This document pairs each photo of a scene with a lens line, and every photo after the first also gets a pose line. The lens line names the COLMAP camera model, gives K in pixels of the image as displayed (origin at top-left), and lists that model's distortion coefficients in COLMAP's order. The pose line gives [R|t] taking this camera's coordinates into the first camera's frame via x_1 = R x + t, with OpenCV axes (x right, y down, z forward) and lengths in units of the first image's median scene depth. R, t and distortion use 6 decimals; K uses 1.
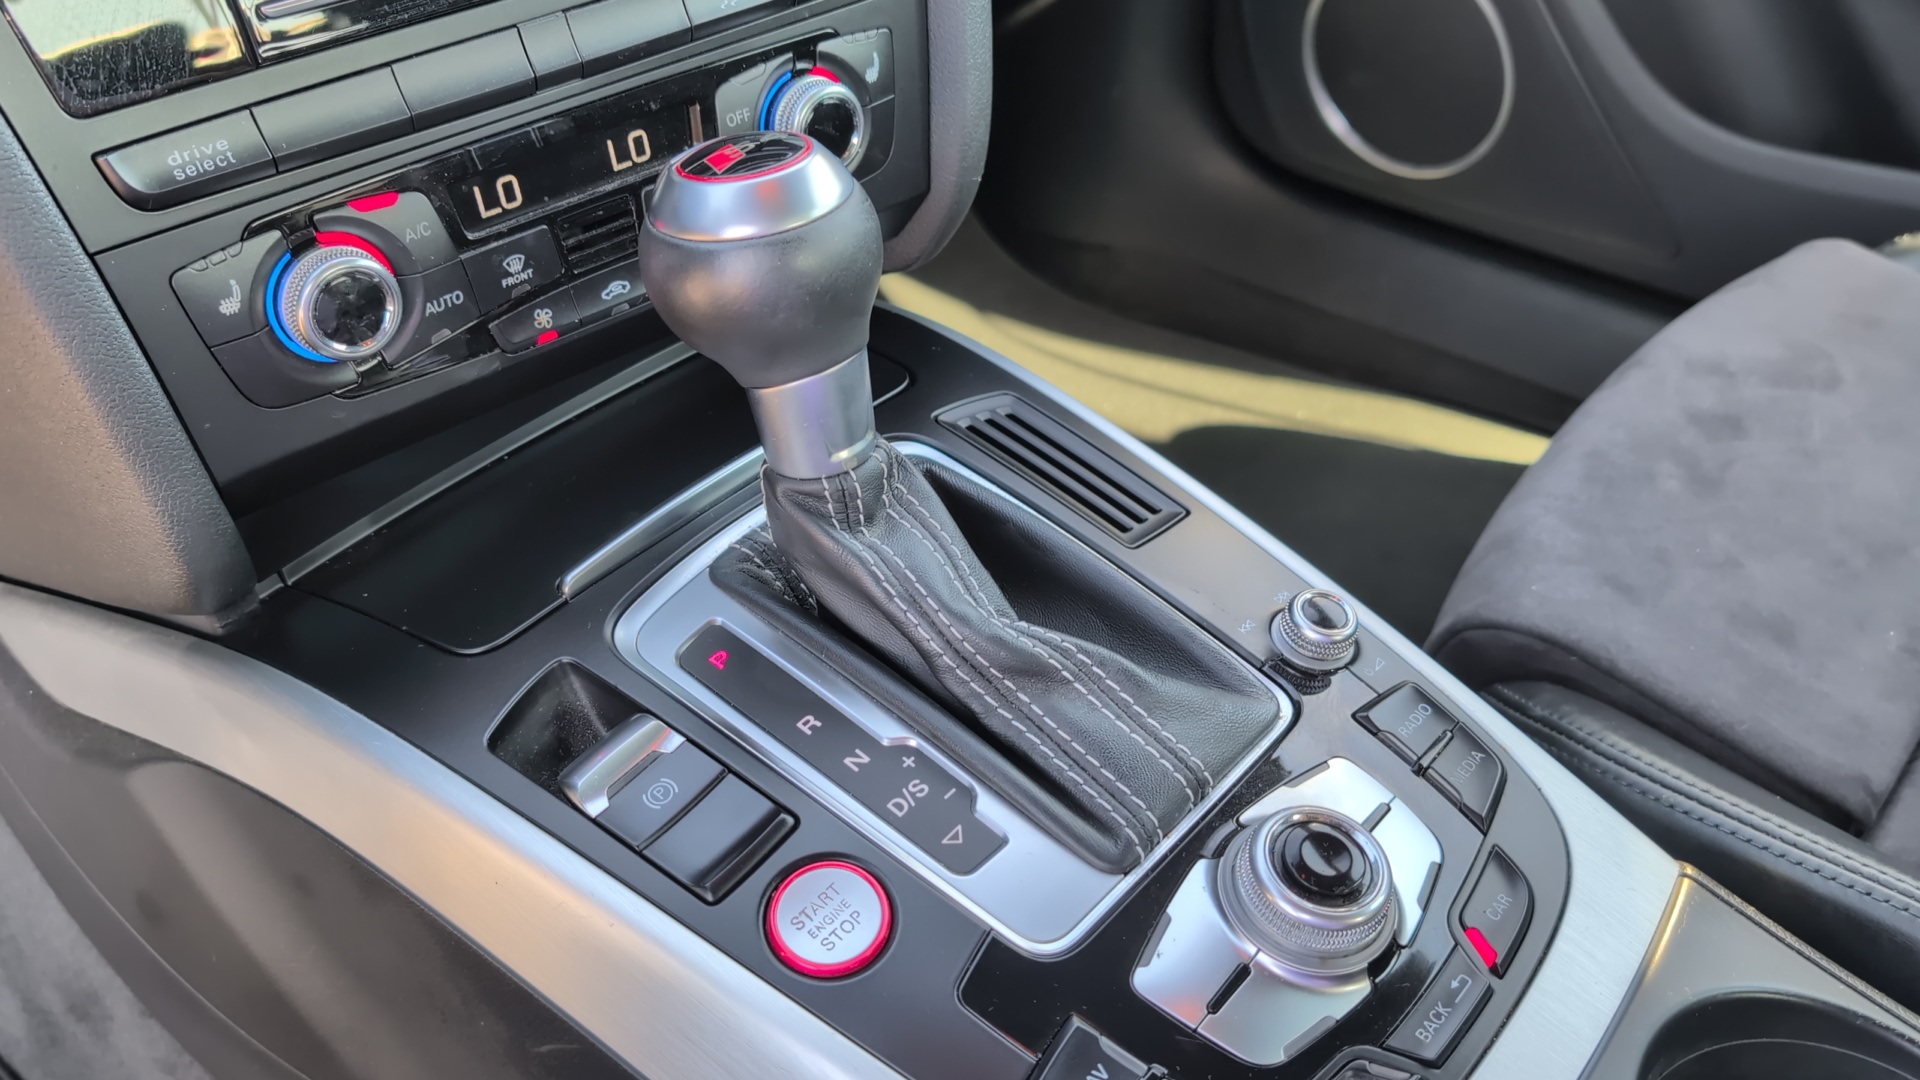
lens RADIAL K [[1603.5, 0, 947.6], [0, 1603.5, 535.9], [0, 0, 1]] dist [0.029985, -0.038202]
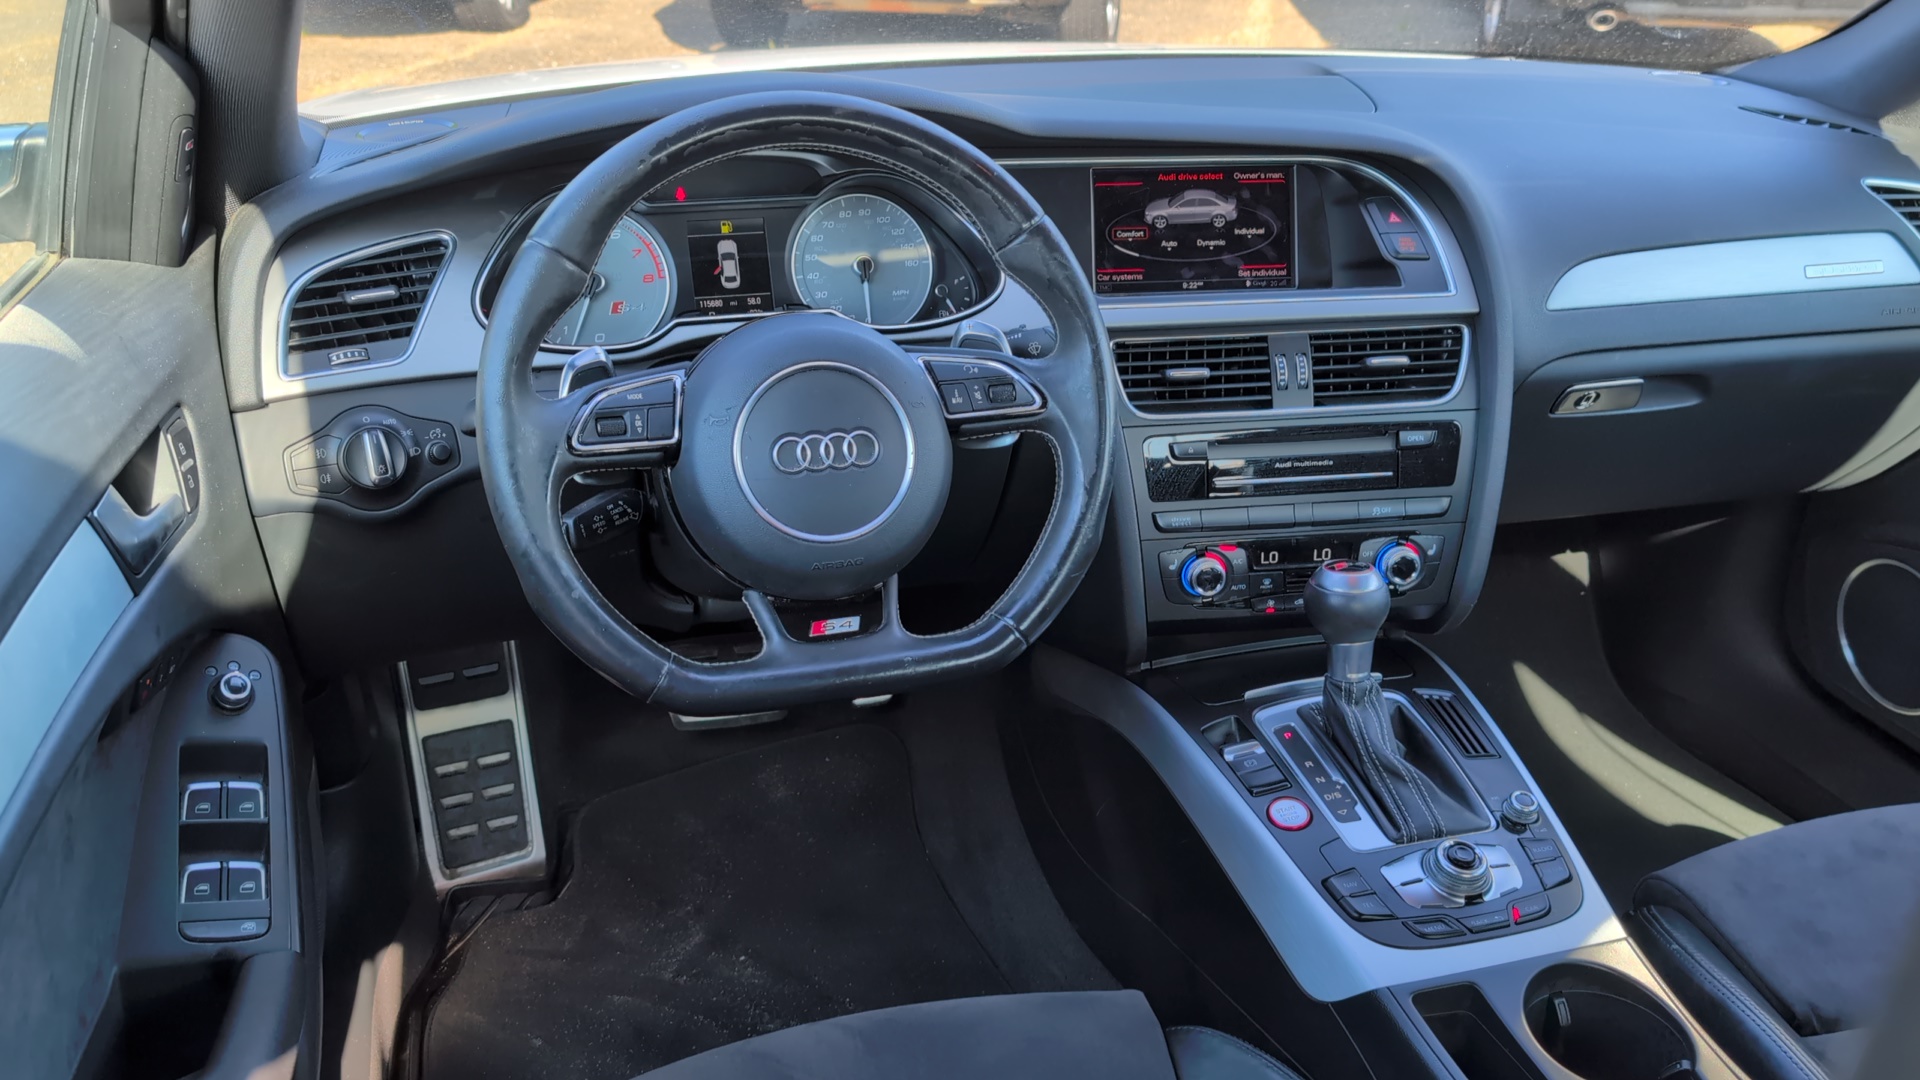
lens RADIAL K [[1603.5, 0, 962.1], [0, 1603.5, 544.1], [0, 0, 1]] dist [0.029985, -0.038202]
pose [[0.842672, 0.259020, -0.472030, 0.594826], [-0.358145, 0.924261, -0.132186, 0.335046], [0.402041, 0.280445, 0.871616, -1.691856]]
